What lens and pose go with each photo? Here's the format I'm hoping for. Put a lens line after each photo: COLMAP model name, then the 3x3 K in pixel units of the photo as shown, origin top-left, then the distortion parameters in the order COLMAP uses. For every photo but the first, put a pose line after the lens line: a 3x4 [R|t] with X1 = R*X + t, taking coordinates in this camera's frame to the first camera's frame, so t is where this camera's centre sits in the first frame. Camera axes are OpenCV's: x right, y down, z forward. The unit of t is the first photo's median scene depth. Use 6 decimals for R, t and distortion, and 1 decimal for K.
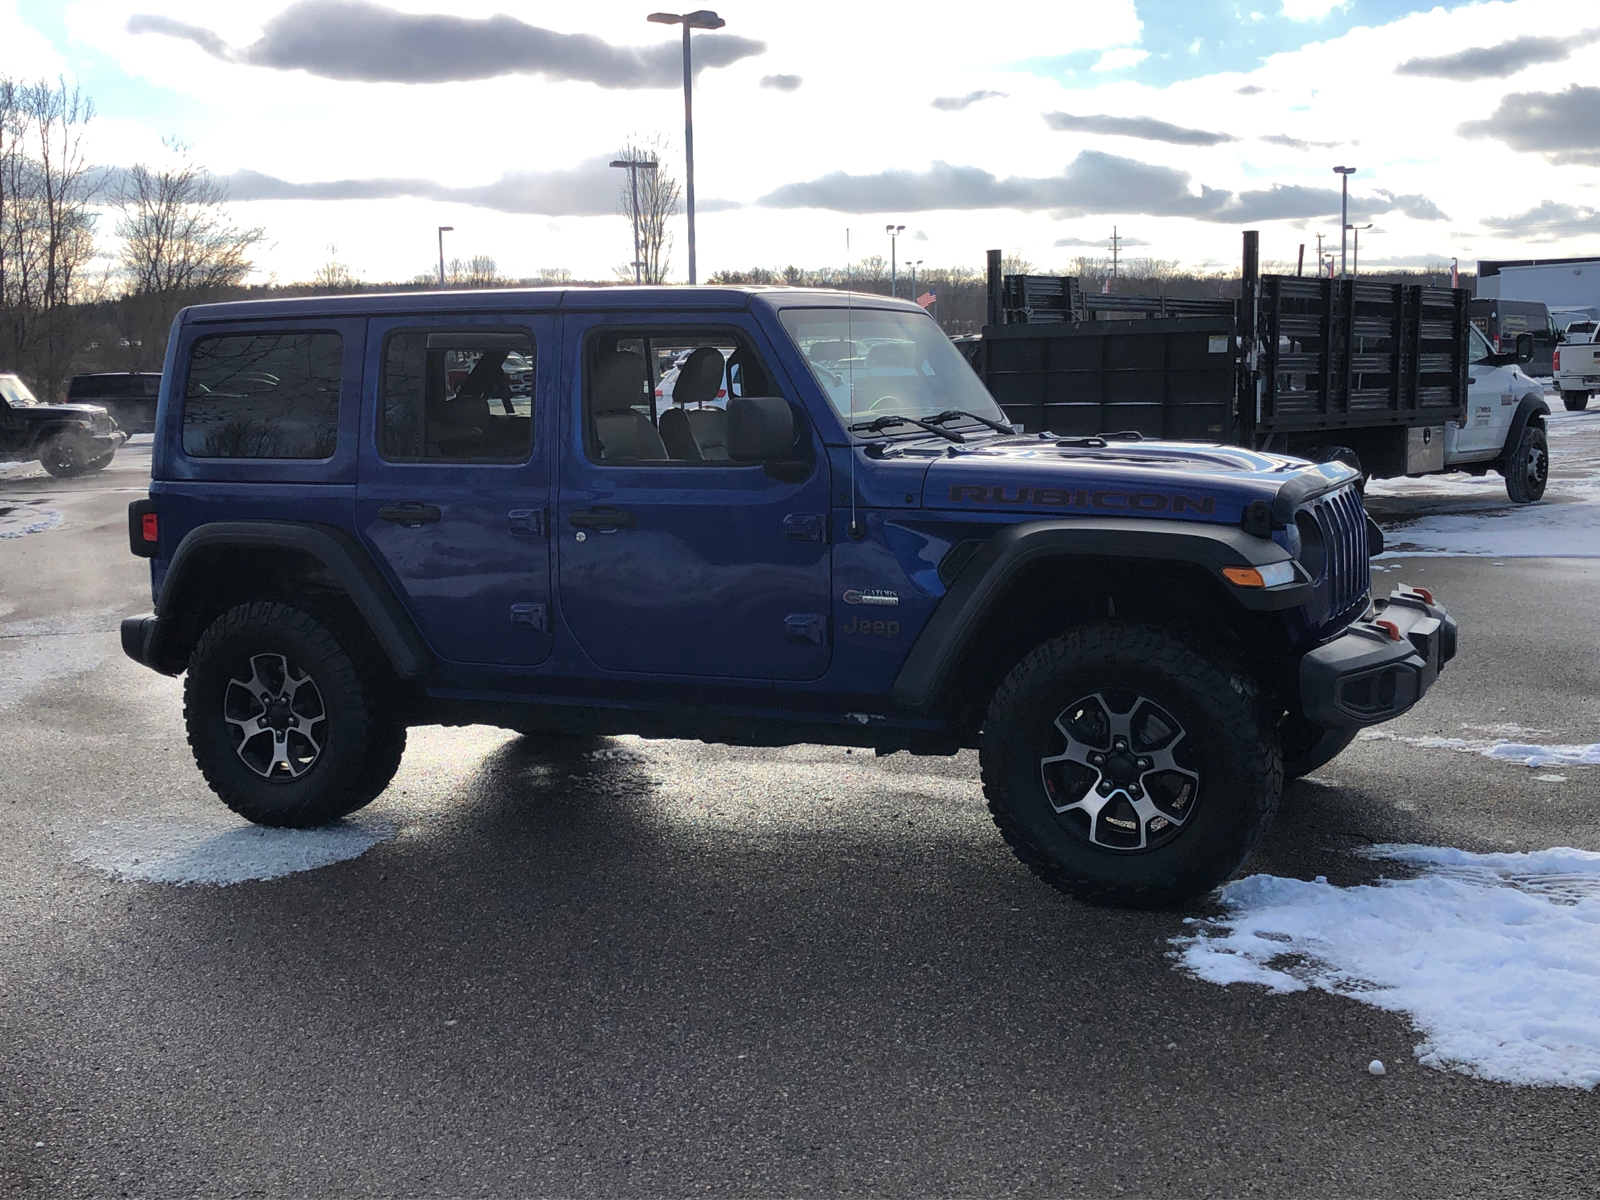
lens RADIAL K [[1846.4, 0, 792.6], [0, 1846.4, 556.6], [0, 0, 1]] dist [0.174759, -0.566532]
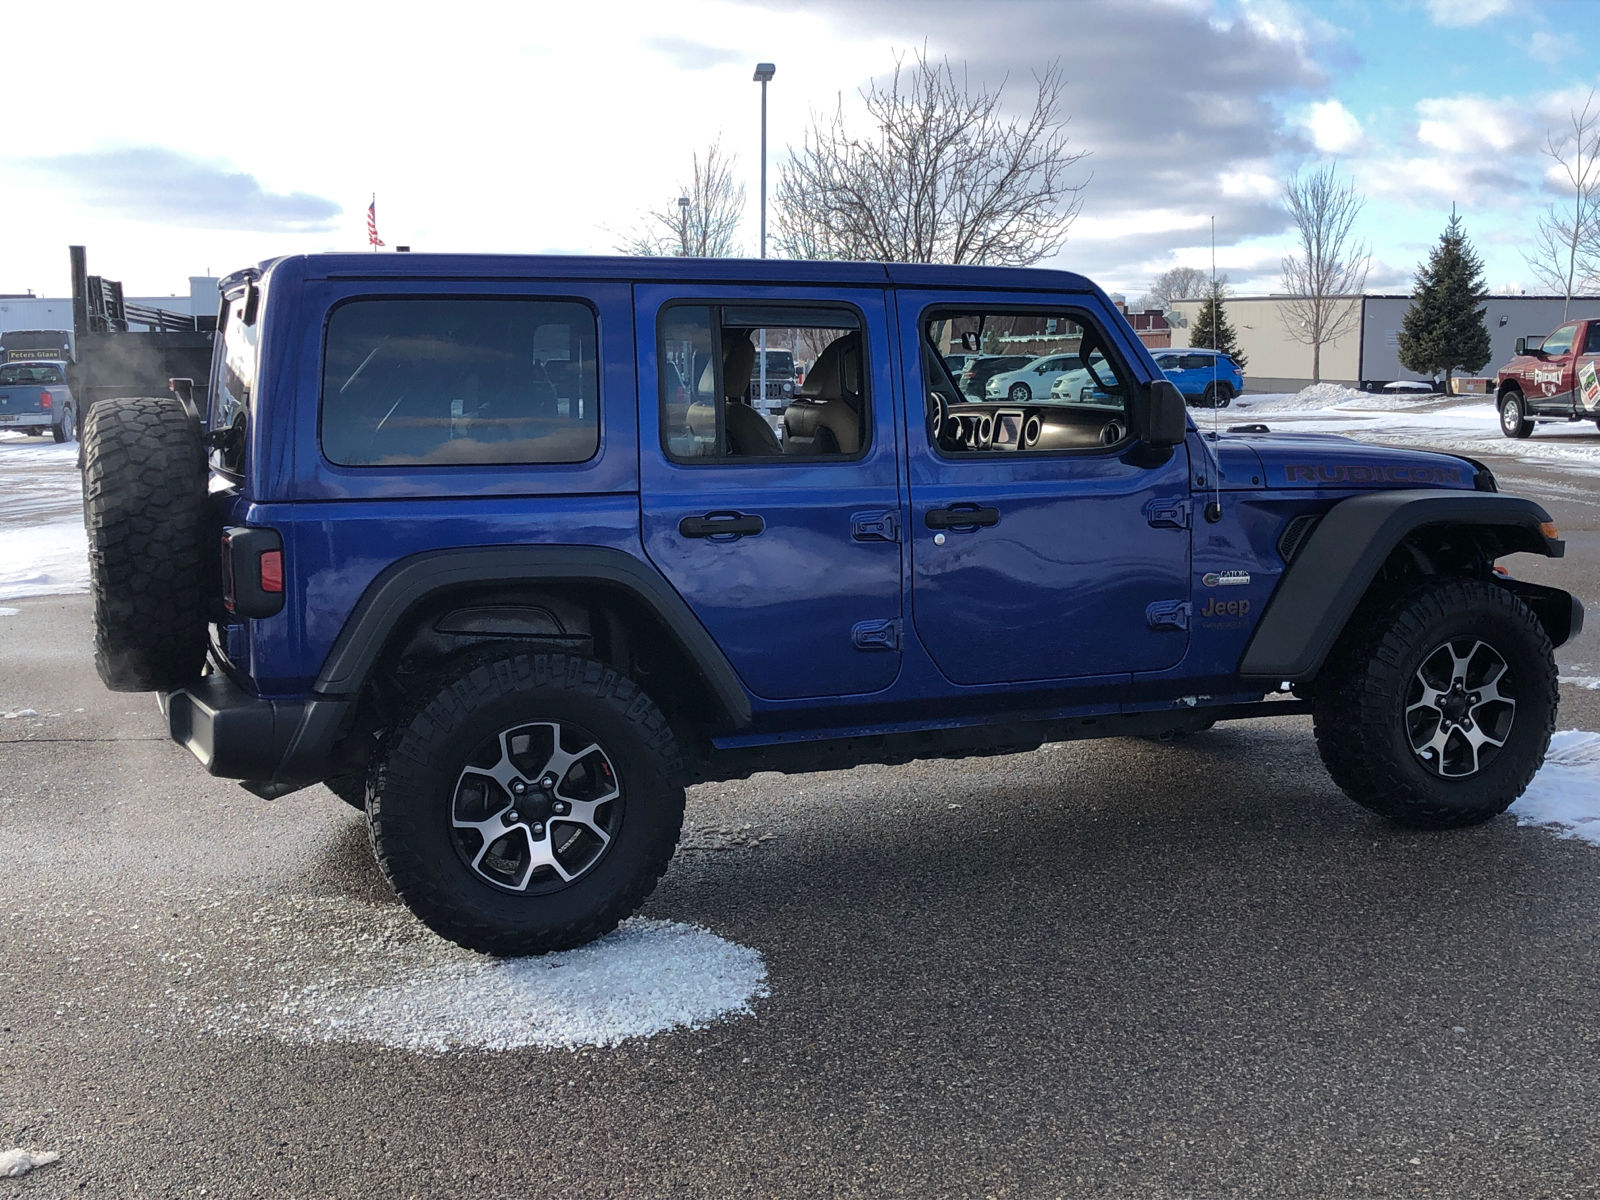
lens RADIAL K [[1846.4, 0, 792.6], [0, 1846.4, 556.6], [0, 0, 1]] dist [0.174759, -0.566532]
pose [[0.671694, -0.055269, 0.738764, -0.815023], [0.070651, 0.997447, 0.010385, -0.016438], [-0.737452, 0.045219, 0.673884, 0.448333]]
